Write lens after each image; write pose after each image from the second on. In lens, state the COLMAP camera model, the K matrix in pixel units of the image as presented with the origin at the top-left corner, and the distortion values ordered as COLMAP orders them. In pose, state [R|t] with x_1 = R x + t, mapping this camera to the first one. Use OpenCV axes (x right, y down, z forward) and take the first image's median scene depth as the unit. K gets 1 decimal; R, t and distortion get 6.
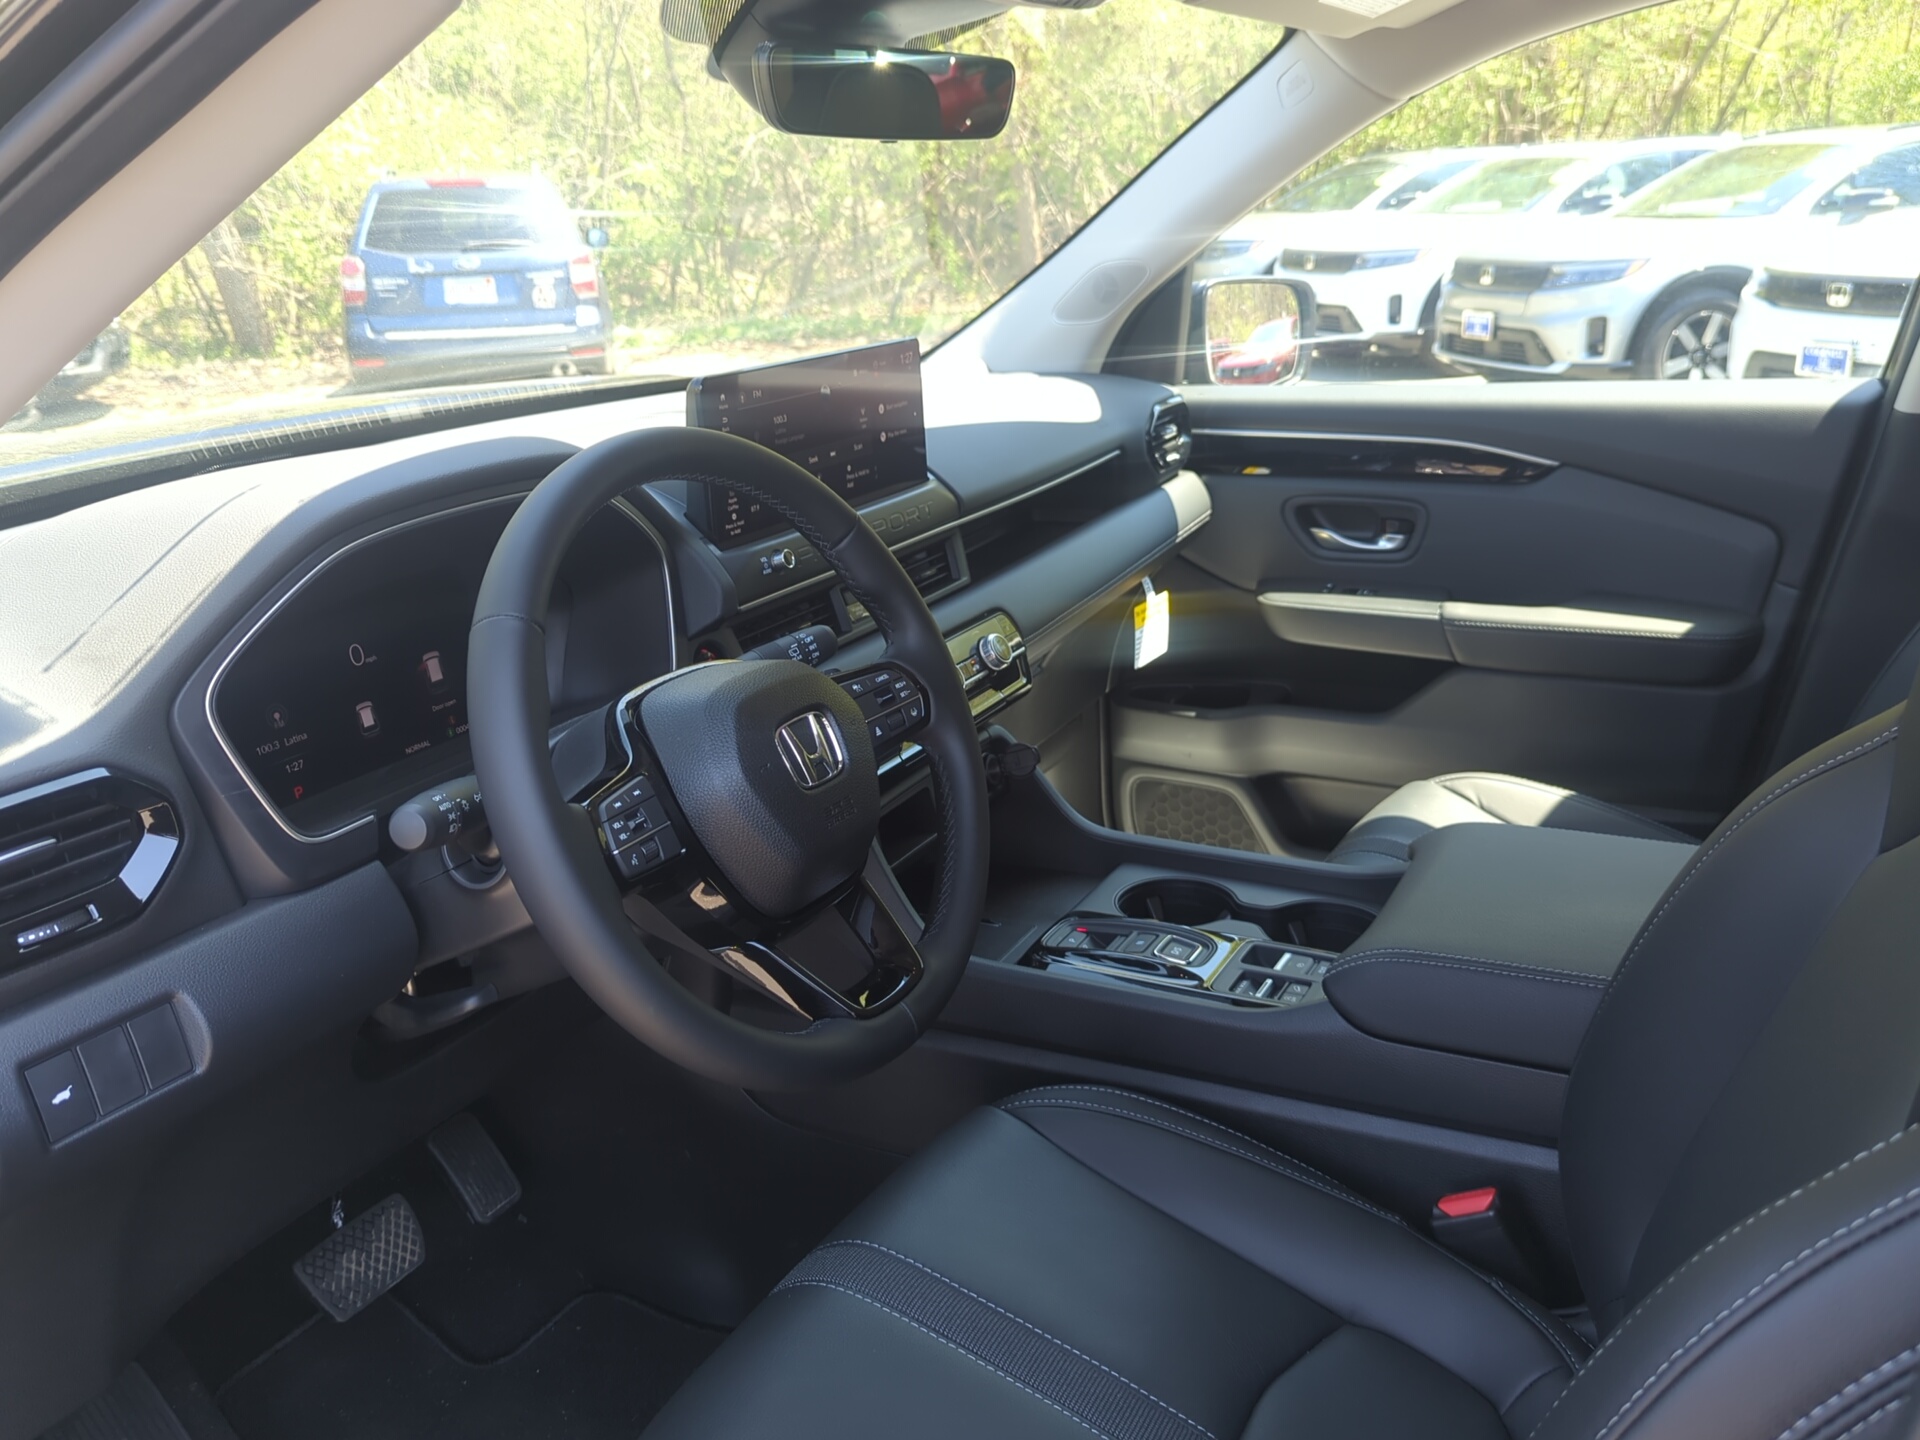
lens RADIAL K [[1549.0, 0, 981.1], [0, 1549.0, 692.1], [0, 0, 1]] dist [0.072752, -0.079598]
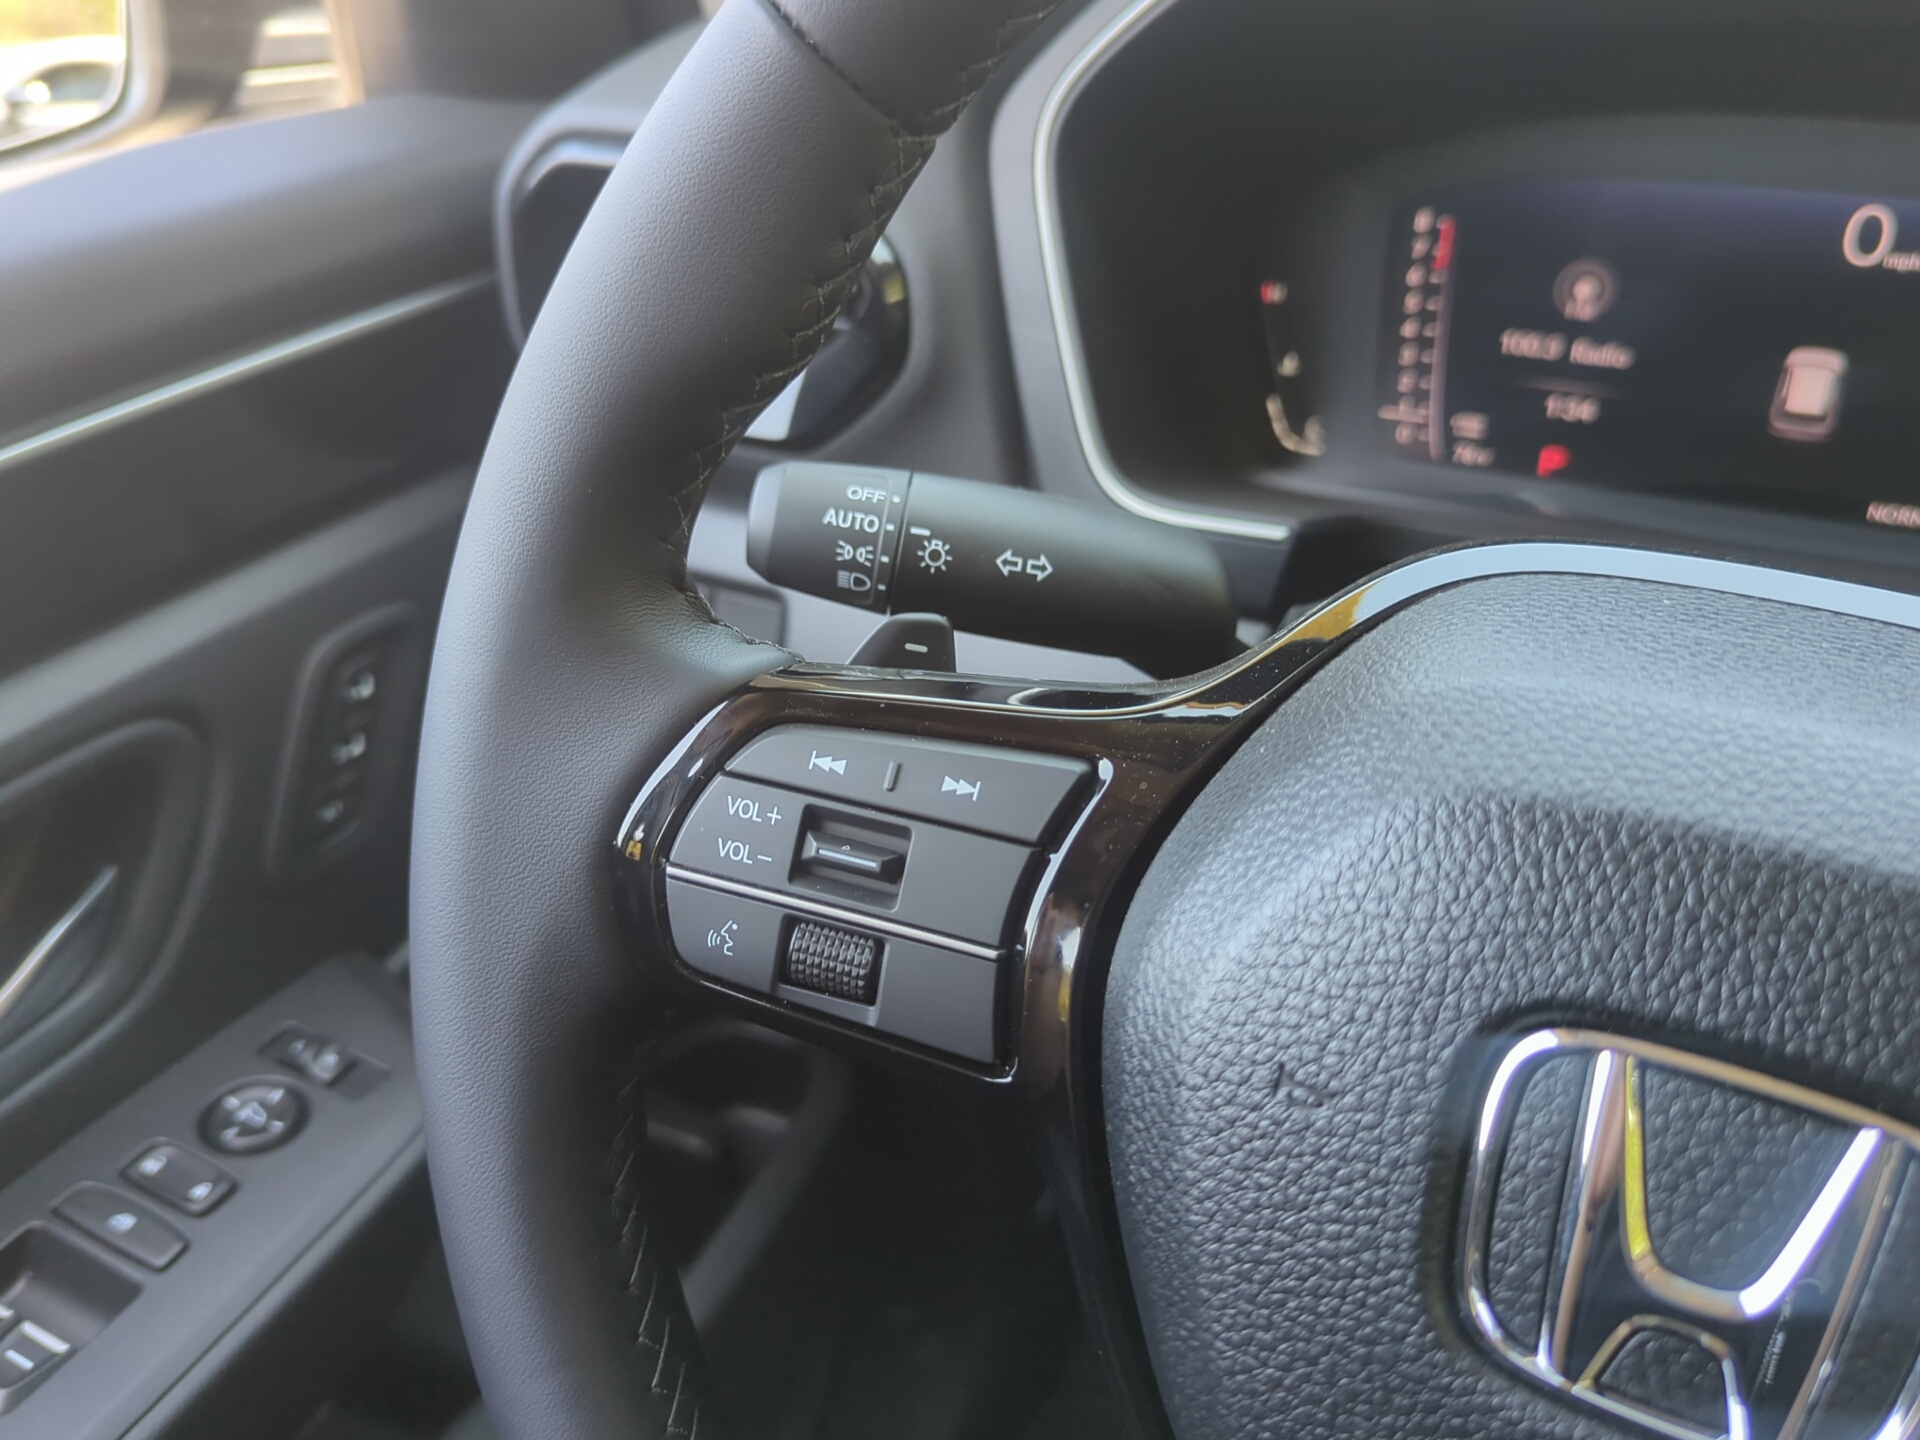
lens RADIAL K [[1616.4, 0, 988.1], [0, 1616.4, 677.7], [0, 0, 1]] dist [0.007132, 0.006832]
pose [[0.039434, 0.528284, -0.848152, 0.004000], [-0.281357, 0.820338, 0.497879, -0.040386], [0.958793, 0.219000, 0.180985, 0.393070]]
